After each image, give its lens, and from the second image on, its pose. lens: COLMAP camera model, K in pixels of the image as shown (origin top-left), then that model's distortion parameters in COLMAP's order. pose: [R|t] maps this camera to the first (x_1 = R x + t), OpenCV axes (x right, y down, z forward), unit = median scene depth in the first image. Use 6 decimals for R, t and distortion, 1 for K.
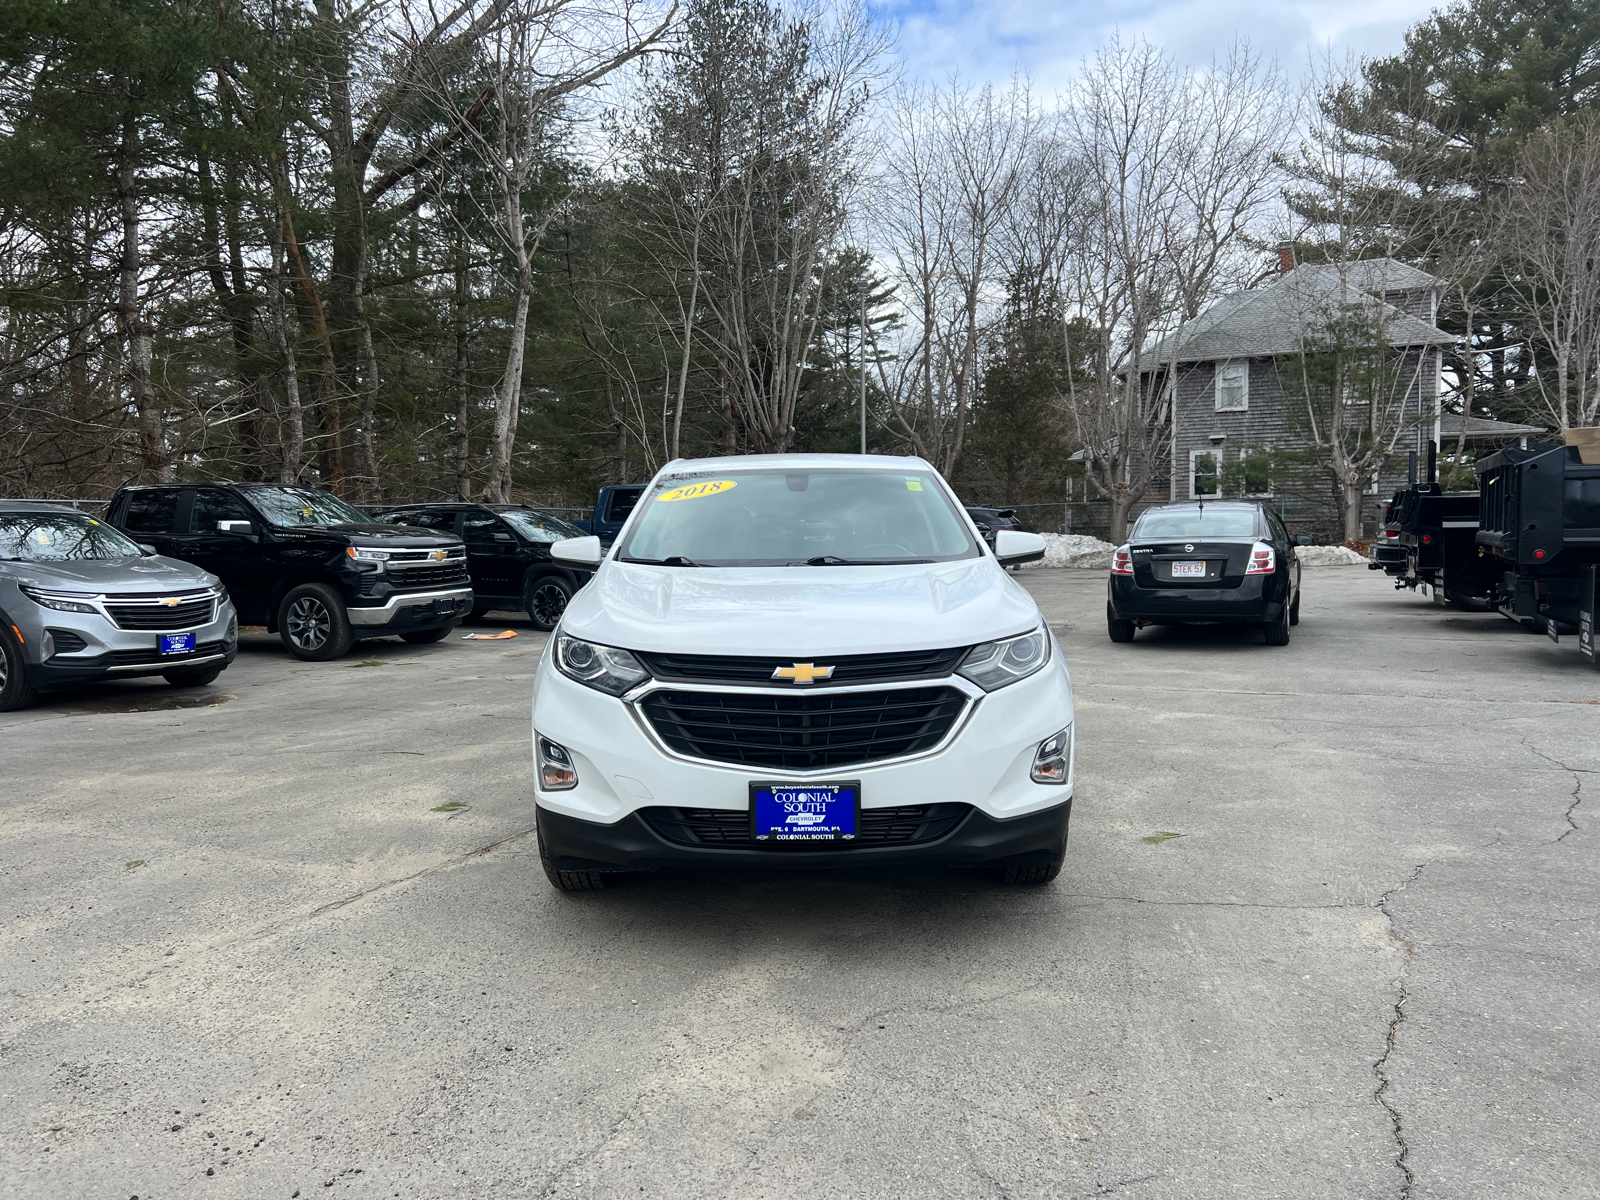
lens RADIAL K [[1199.0, 0, 792.2], [0, 1199.0, 609.3], [0, 0, 1]] dist [0.049879, -0.048706]
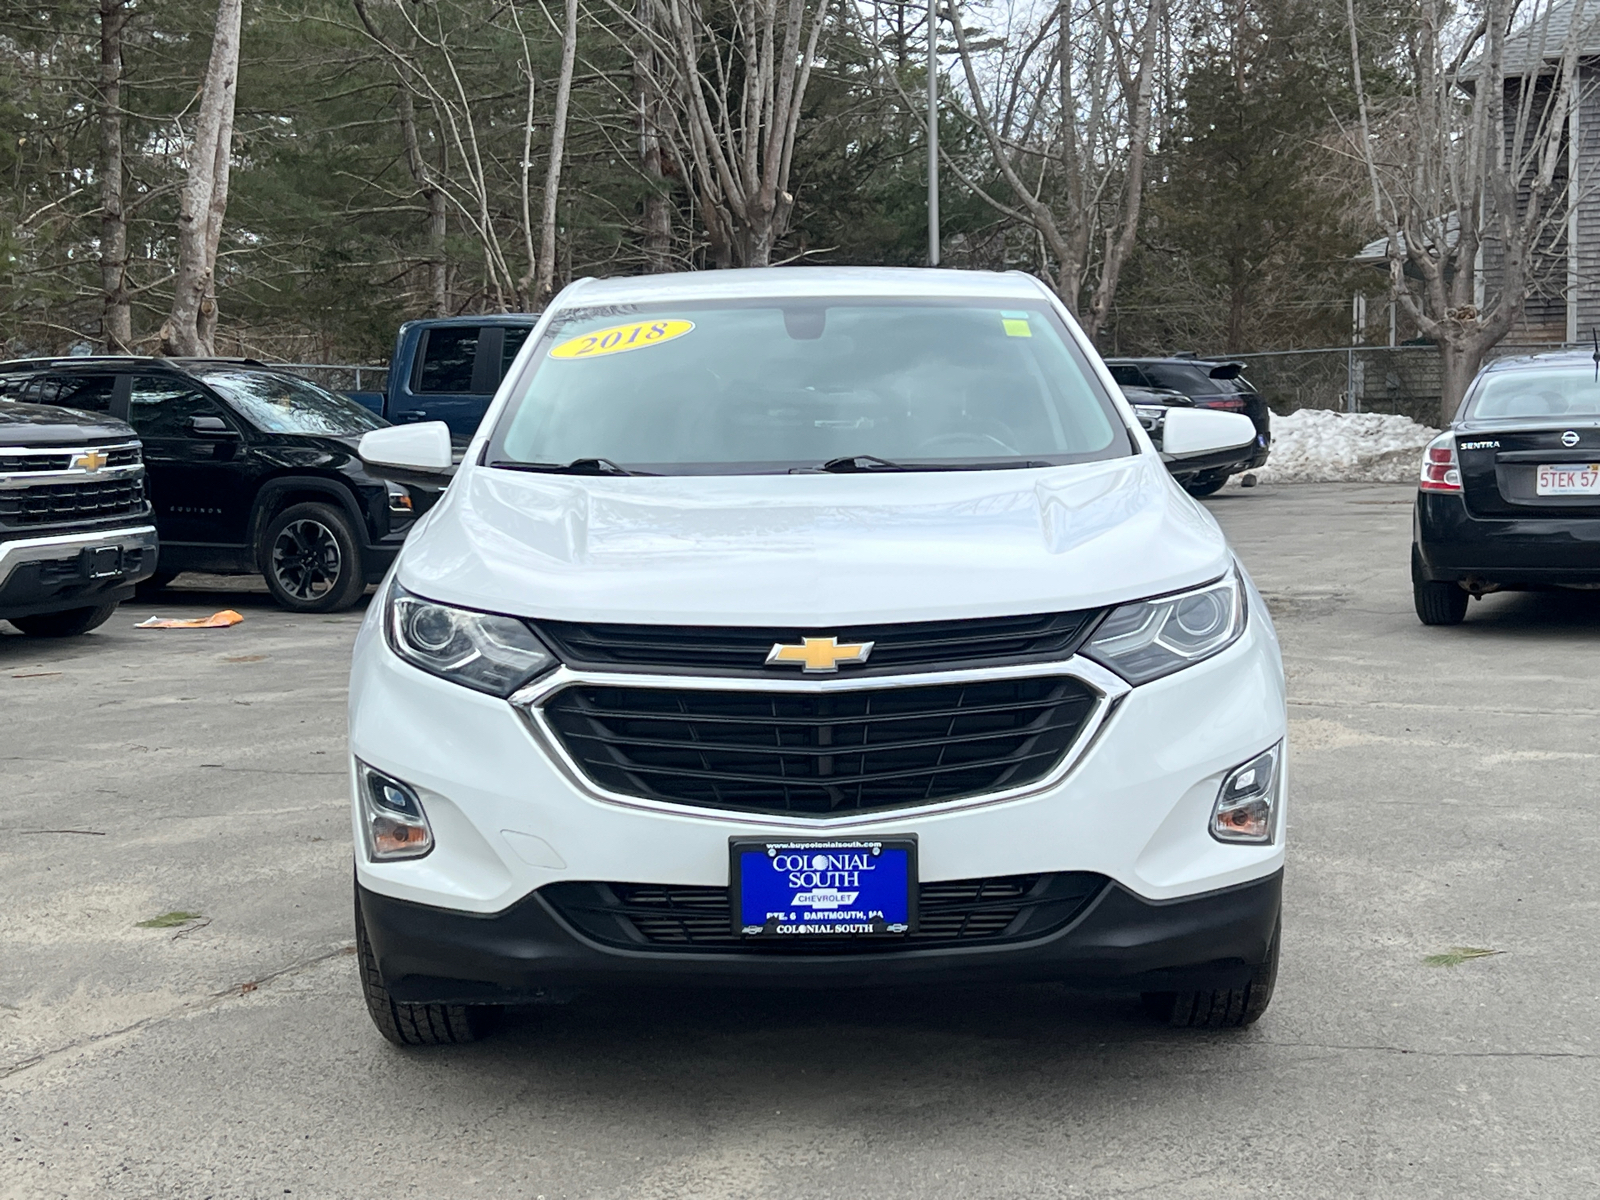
lens RADIAL K [[2505.4, 0, 801.8], [0, 2505.4, 632.5], [0, 0, 1]] dist [0.089312, 0.000000]
pose [[0.999968, -0.005723, 0.005581, -0.002439], [0.005589, 0.999703, 0.023727, 0.005175], [-0.005716, -0.023695, 0.999703, -0.087909]]
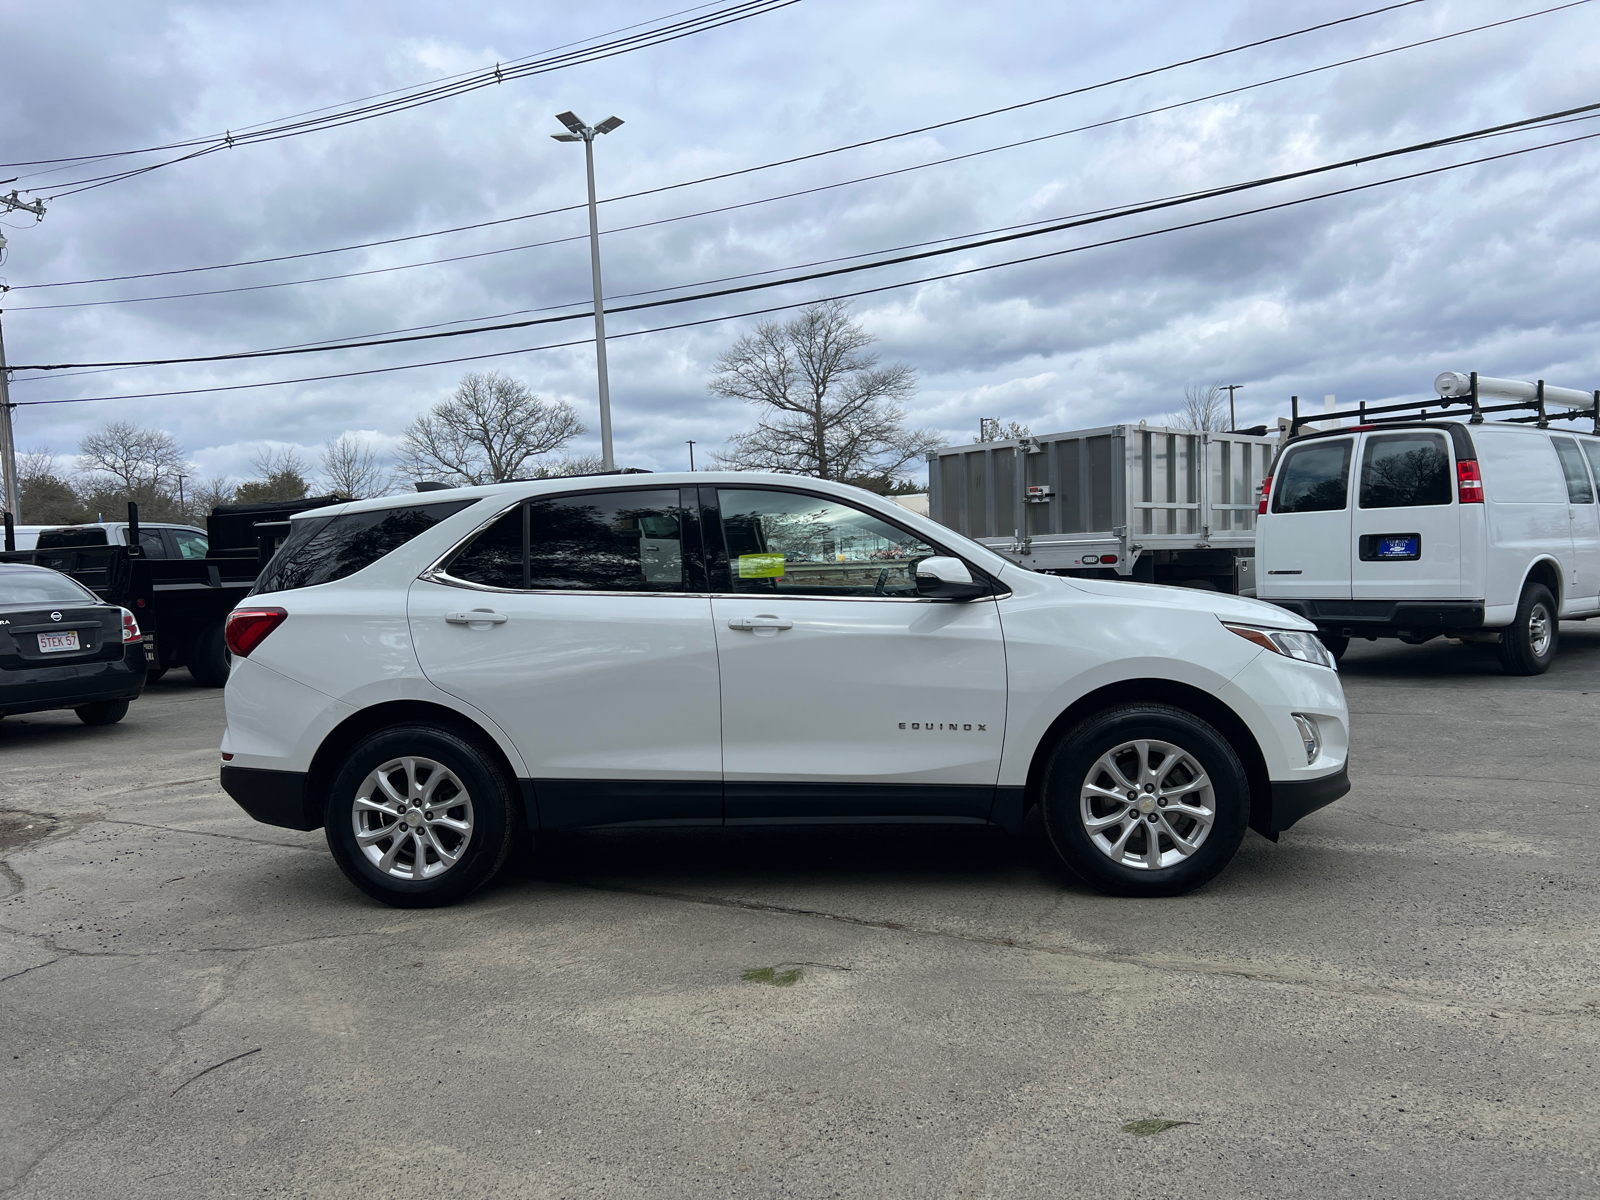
lens RADIAL K [[1199.0, 0, 783.2], [0, 1199.0, 612.1], [0, 0, 1]] dist [0.049879, -0.048706]
pose [[0.091923, -0.032521, 0.995235, -0.573875], [0.102831, 0.994433, 0.022997, -0.028679], [-0.990442, 0.100227, 0.094755, 0.567872]]
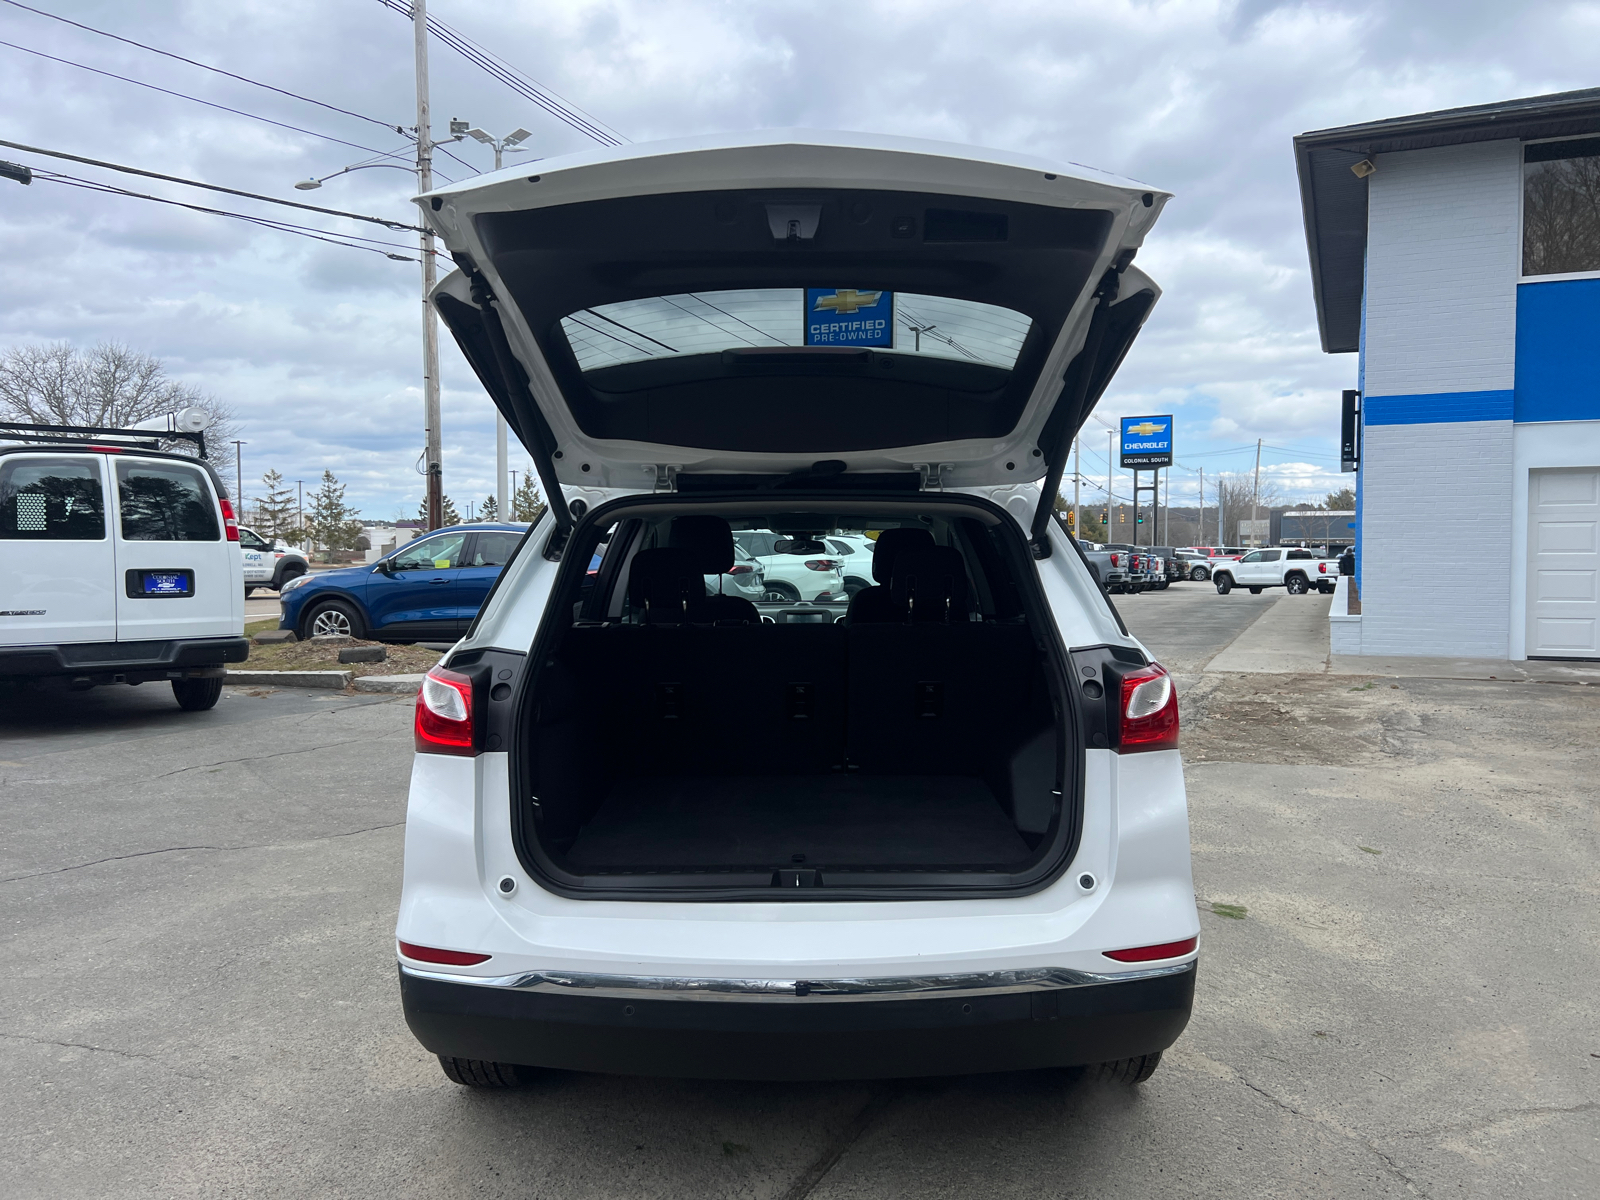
lens RADIAL K [[1199.0, 0, 810.5], [0, 1199.0, 579.2], [0, 0, 1]] dist [0.049879, -0.048706]
pose [[-0.999870, 0.016114, 0.000889, -0.001220], [0.016130, 0.996088, 0.086882, -0.086689], [0.000514, 0.086885, -0.996218, 1.121590]]
